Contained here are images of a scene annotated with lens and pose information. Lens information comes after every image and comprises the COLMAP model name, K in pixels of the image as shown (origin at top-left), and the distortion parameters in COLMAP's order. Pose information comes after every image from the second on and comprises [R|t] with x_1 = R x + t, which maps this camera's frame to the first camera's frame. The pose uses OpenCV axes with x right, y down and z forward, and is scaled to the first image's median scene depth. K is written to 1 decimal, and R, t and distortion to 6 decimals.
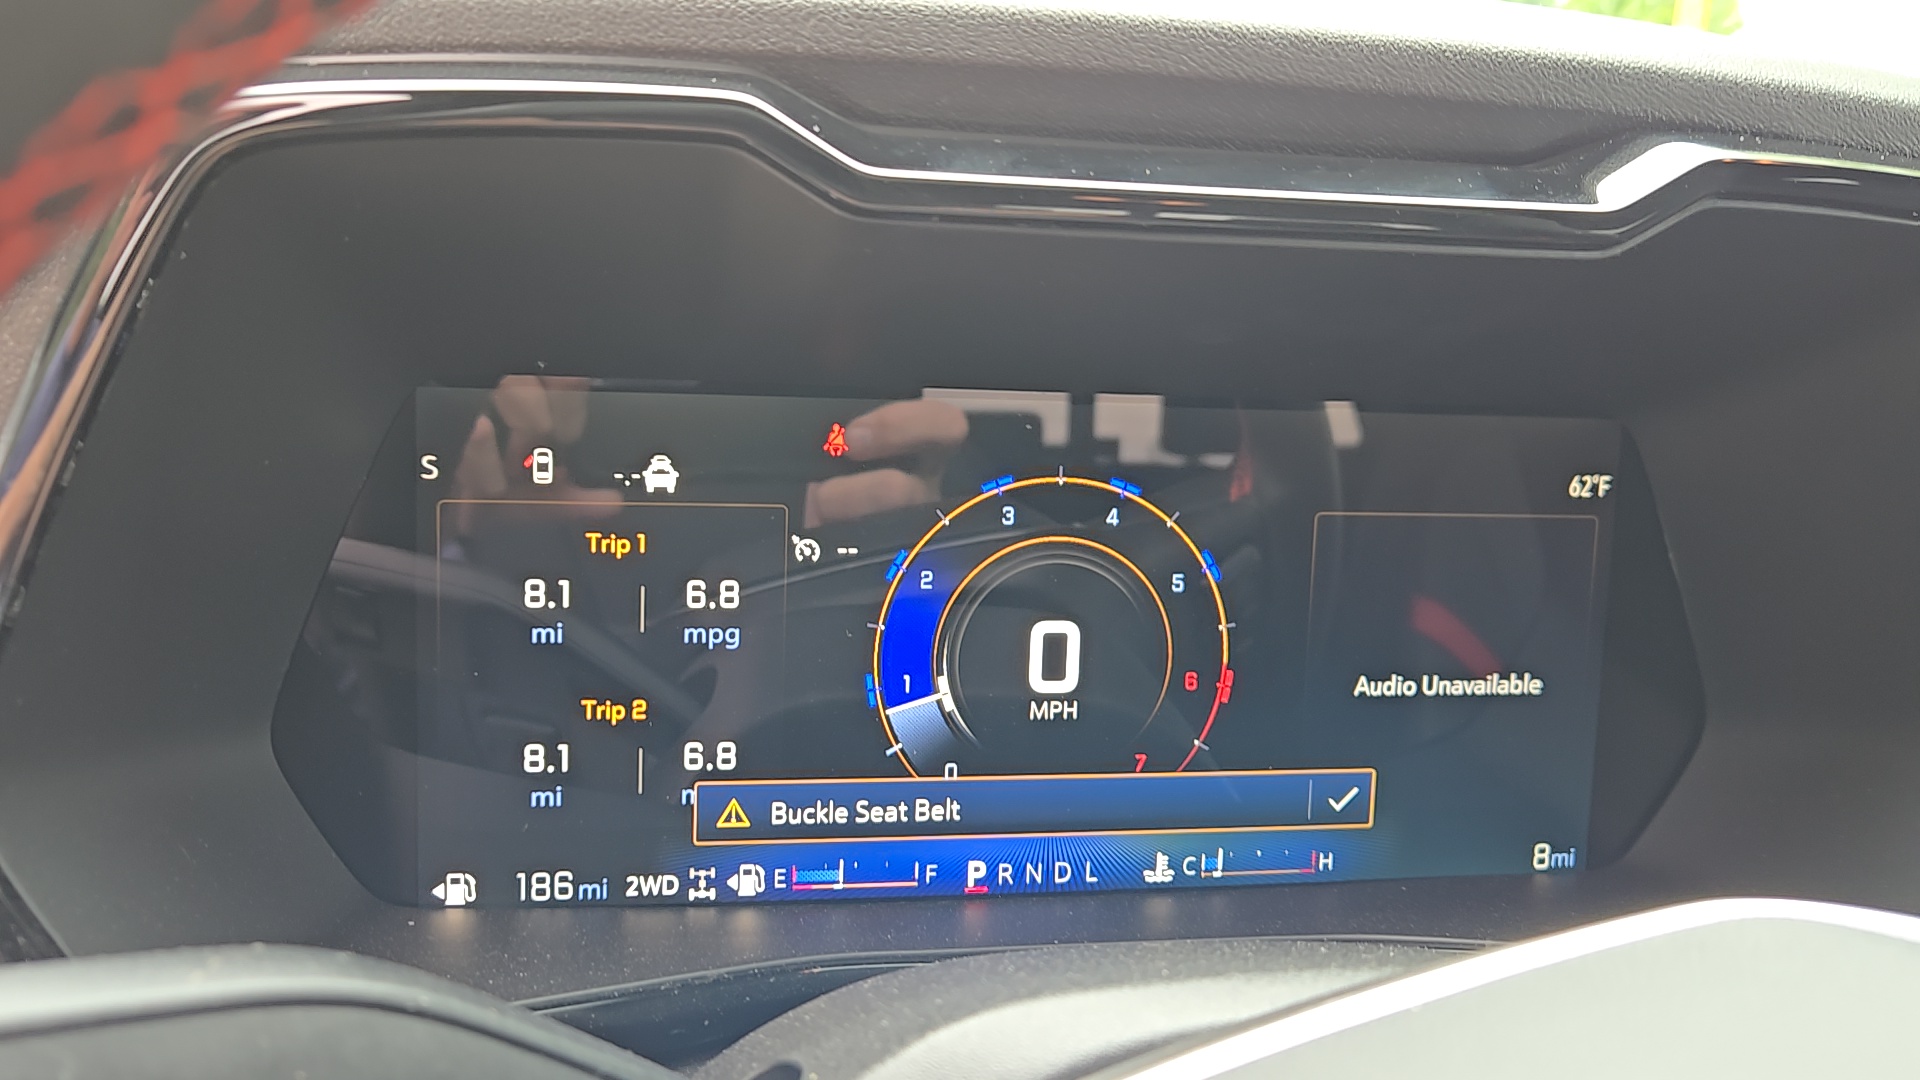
lens RADIAL K [[1594.8, 0, 953.6], [0, 1594.8, 535.5], [0, 0, 1]] dist [0.013722, 0.002211]
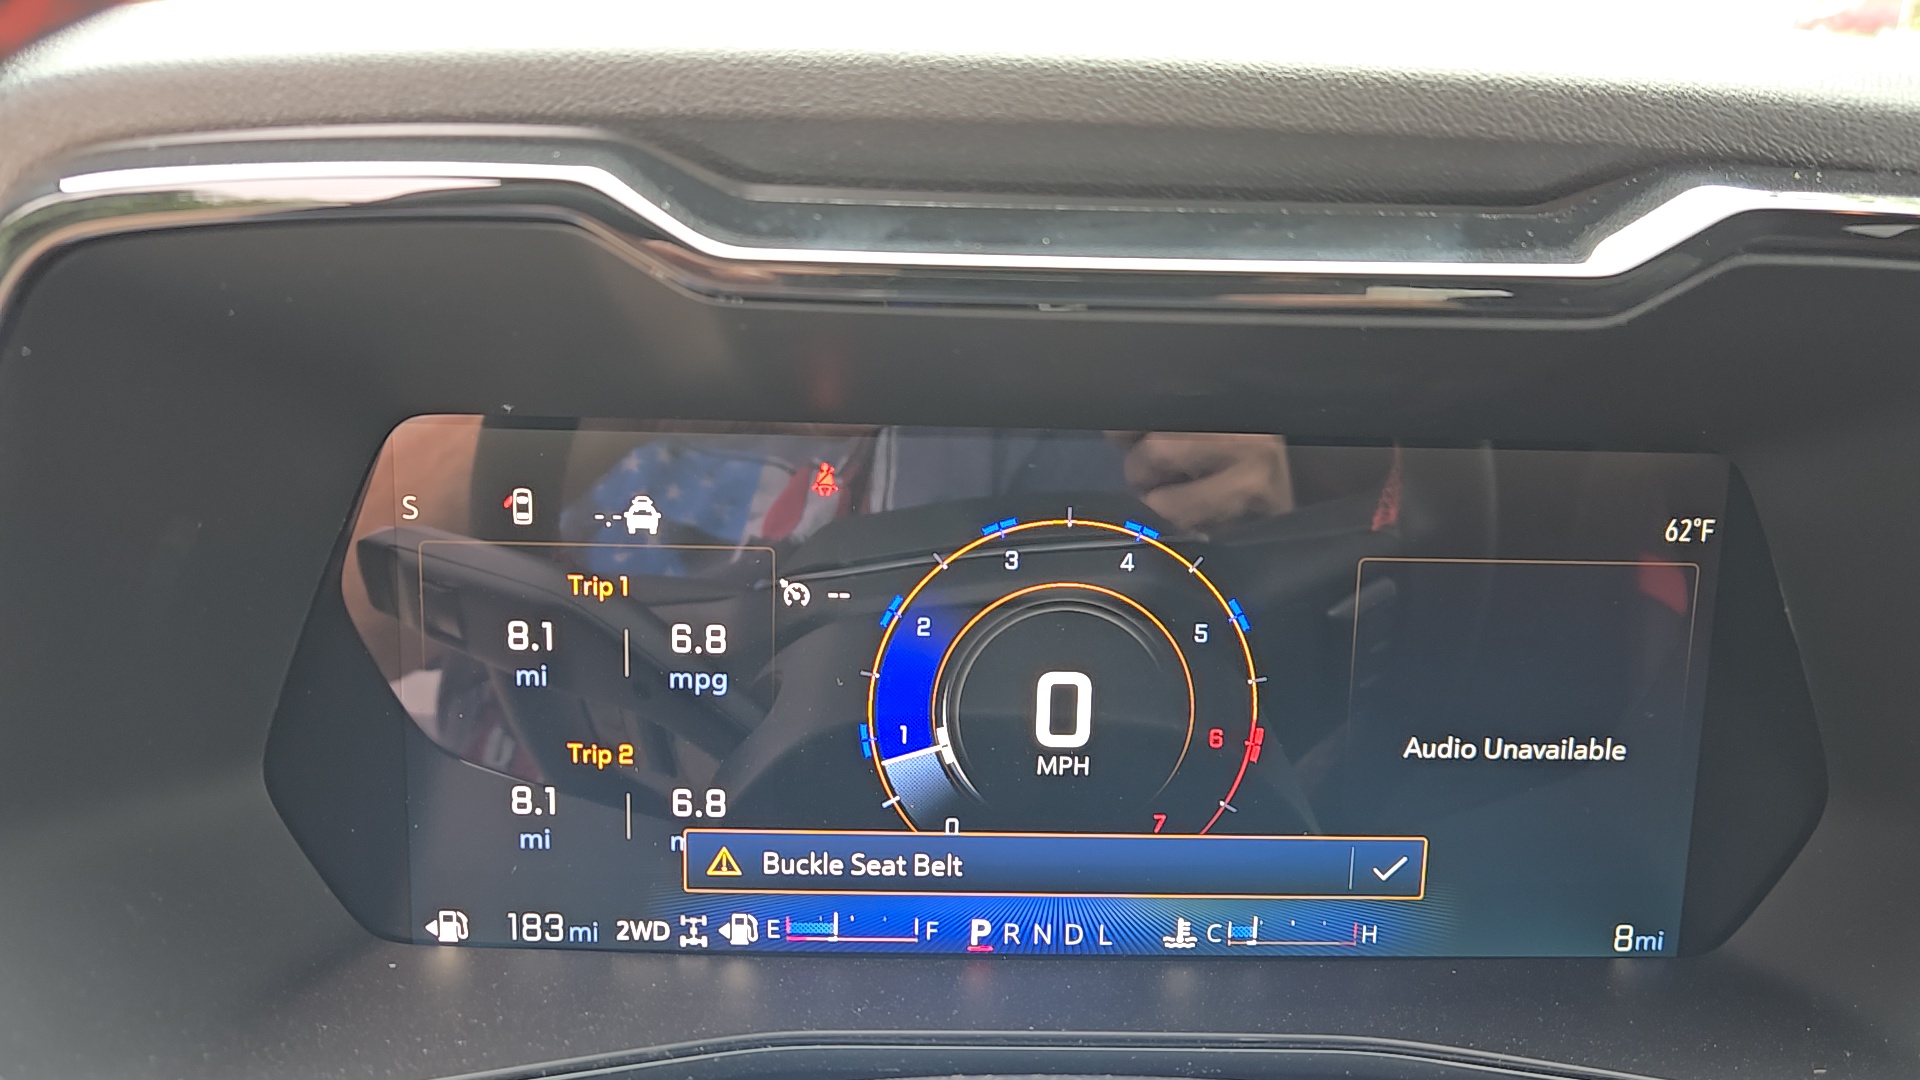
lens RADIAL K [[1594.8, 0, 953.6], [0, 1594.8, 535.5], [0, 0, 1]] dist [0.013722, 0.002211]
pose [[0.988131, 0.018751, -0.152463, 0.142353], [-0.011270, 0.998696, 0.049784, -0.072735], [0.153198, -0.047475, 0.987055, 0.073436]]
